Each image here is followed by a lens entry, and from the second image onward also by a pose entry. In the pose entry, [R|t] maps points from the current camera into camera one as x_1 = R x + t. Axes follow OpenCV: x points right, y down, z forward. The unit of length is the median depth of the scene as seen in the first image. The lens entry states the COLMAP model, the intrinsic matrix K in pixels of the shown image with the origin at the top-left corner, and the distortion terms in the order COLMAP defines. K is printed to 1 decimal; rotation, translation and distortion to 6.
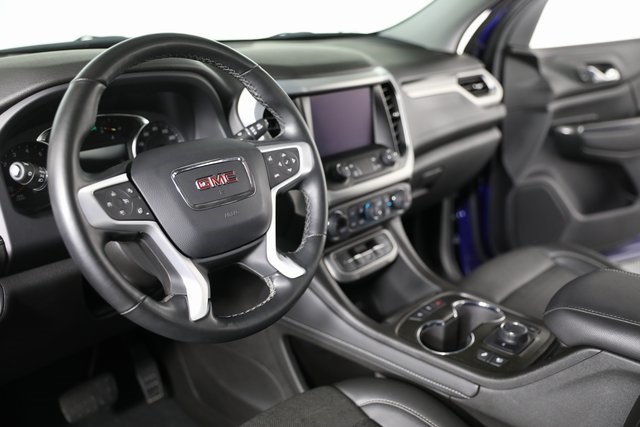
lens RADIAL K [[610.9, 0, 317.1], [0, 610.9, 213.8], [0, 0, 1]] dist [0.025551, 0.000000]
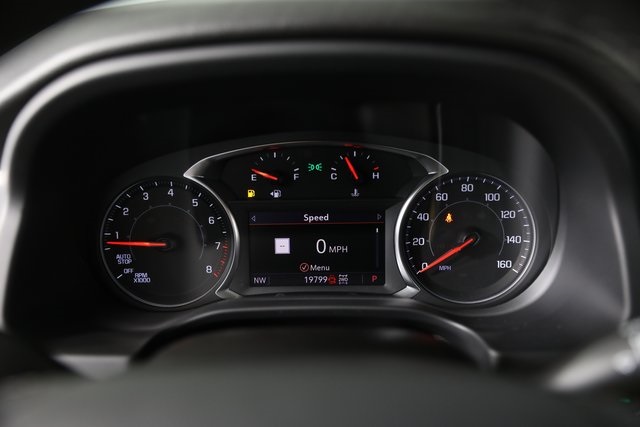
lens RADIAL K [[638.6, 0, 317.9], [0, 638.6, 213.9], [0, 0, 1]] dist [-0.000522, 0.000000]
pose [[0.669848, 0.228264, -0.706540, -0.006264], [-0.232529, 0.968196, 0.092345, -0.073259], [0.705148, 0.102433, 0.701622, 0.323911]]
